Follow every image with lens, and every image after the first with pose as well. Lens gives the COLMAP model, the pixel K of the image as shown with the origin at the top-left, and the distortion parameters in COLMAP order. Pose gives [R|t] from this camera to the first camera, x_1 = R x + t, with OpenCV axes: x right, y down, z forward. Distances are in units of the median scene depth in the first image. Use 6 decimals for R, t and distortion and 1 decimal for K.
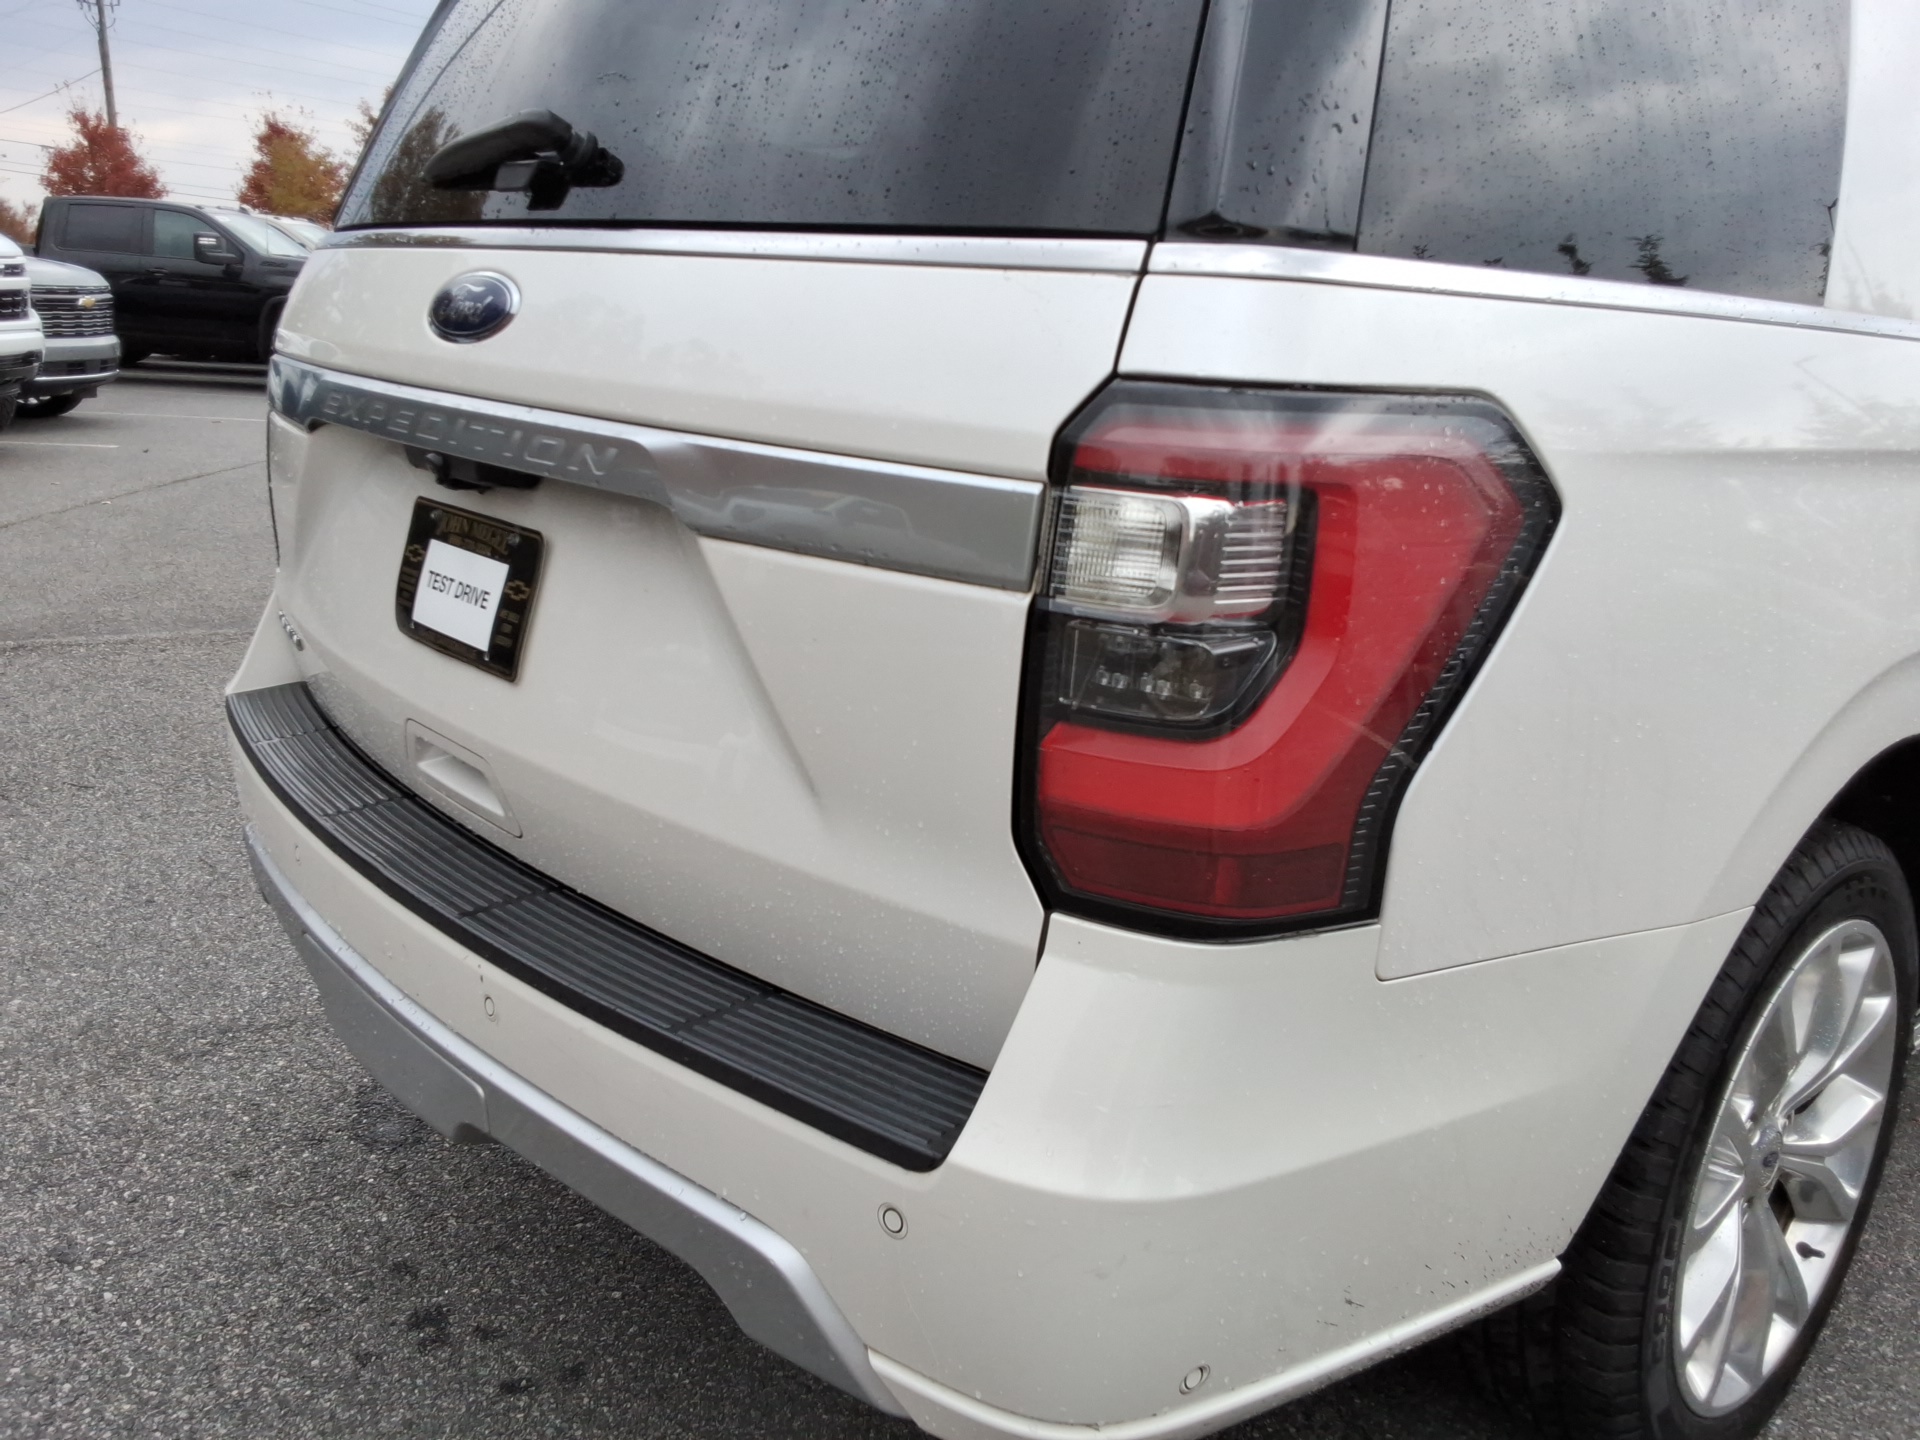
lens RADIAL K [[1541.1, 0, 956.4], [0, 1541.1, 680.9], [0, 0, 1]] dist [0.083818, -0.127443]
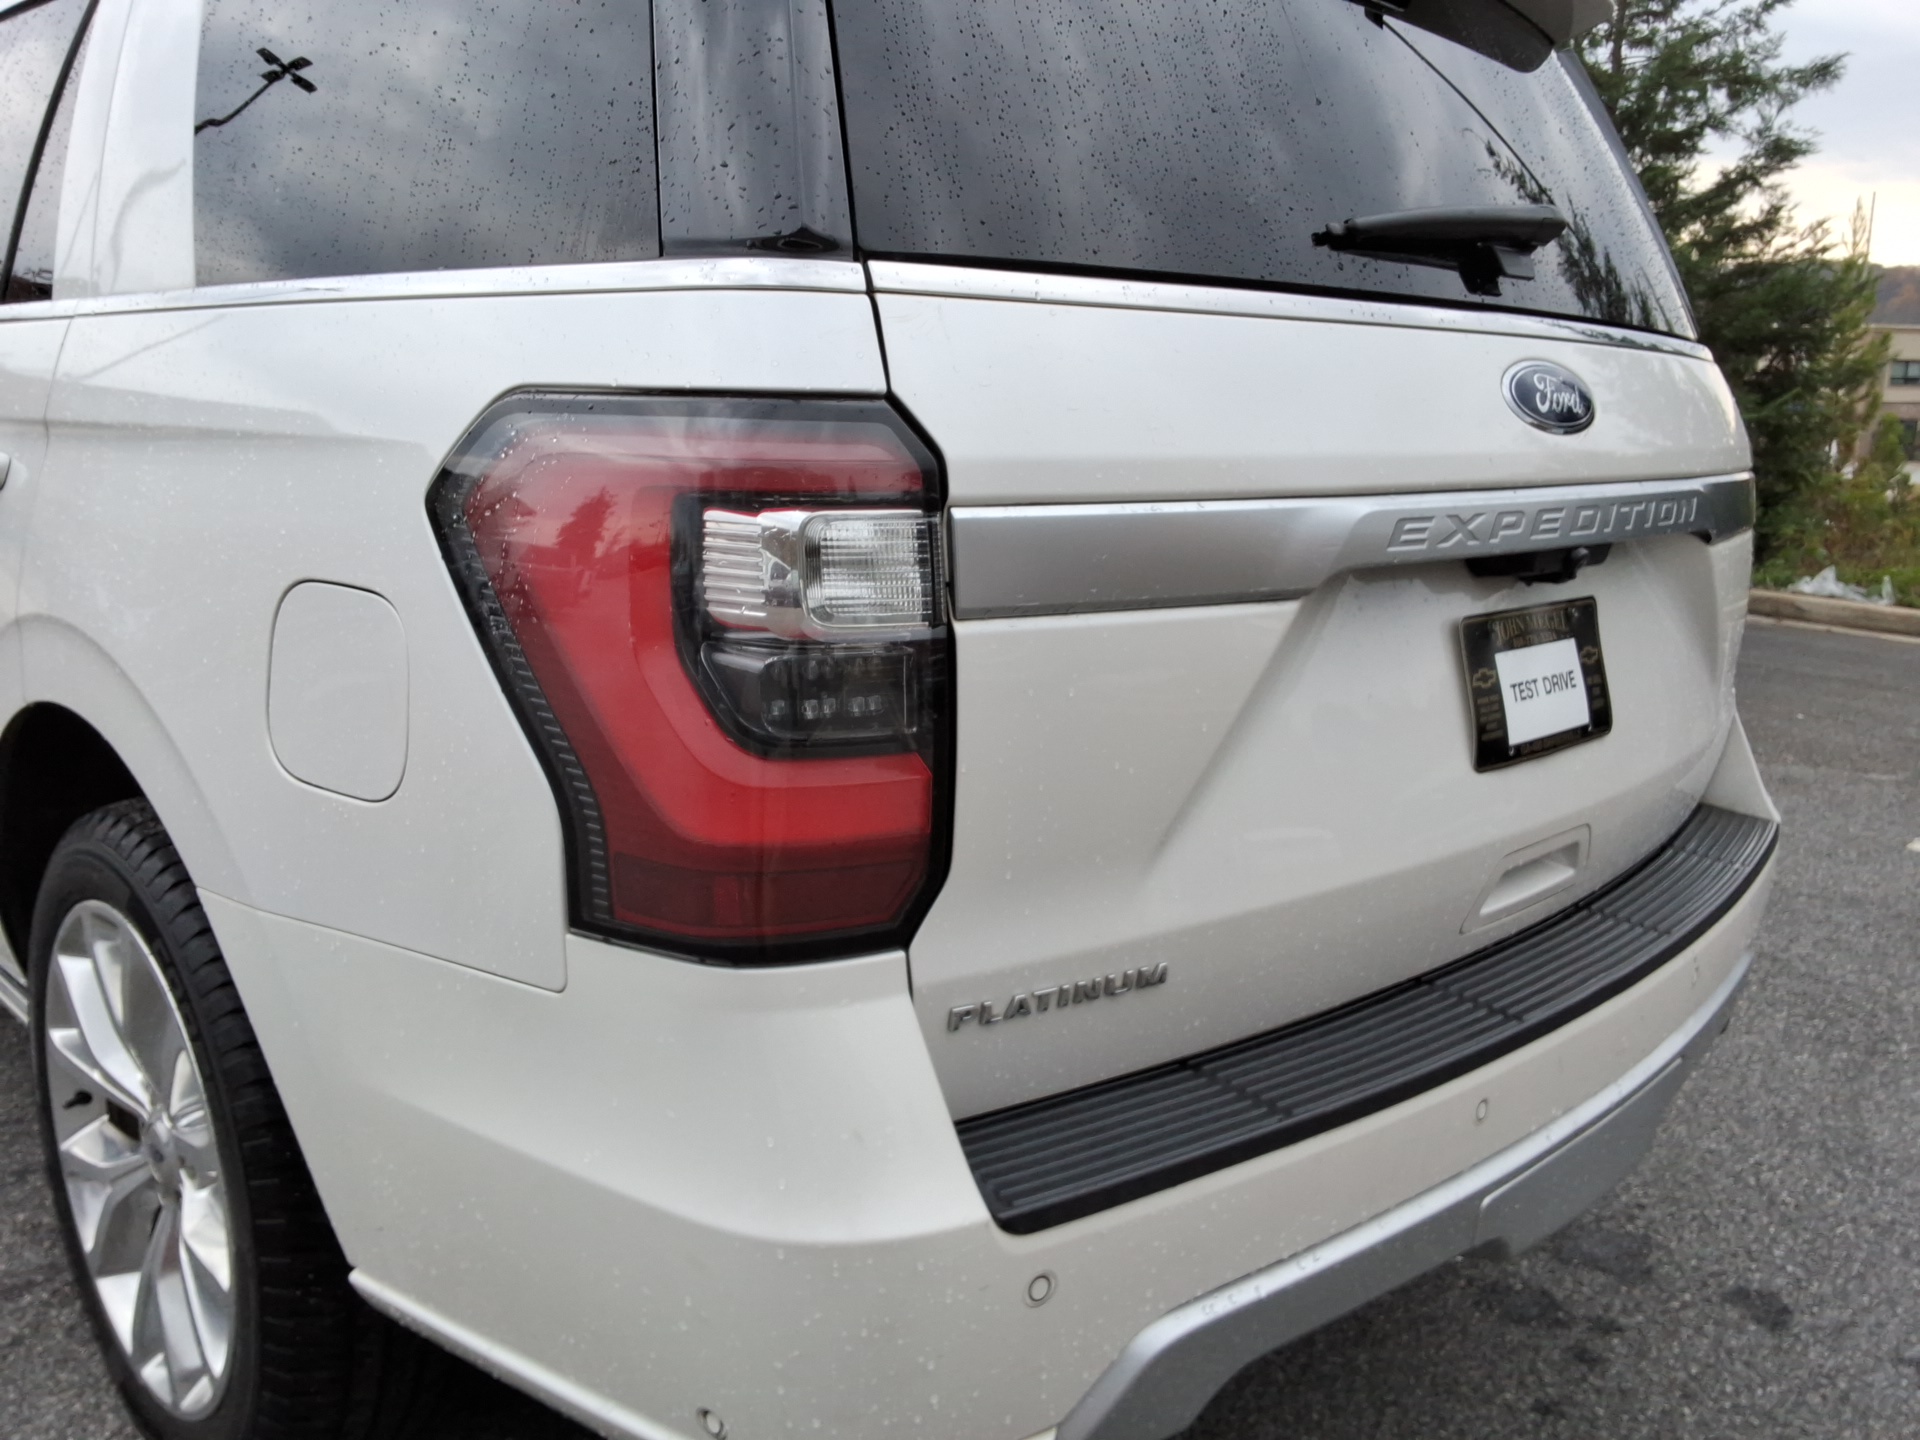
lens RADIAL K [[1541.1, 0, 999.5], [0, 1541.1, 707.4], [0, 0, 1]] dist [0.083818, -0.127443]
pose [[-0.071642, -0.251480, 0.965207, -1.271721], [0.201310, 0.944134, 0.260931, -0.377918], [-0.976904, 0.212999, -0.017014, 1.398072]]
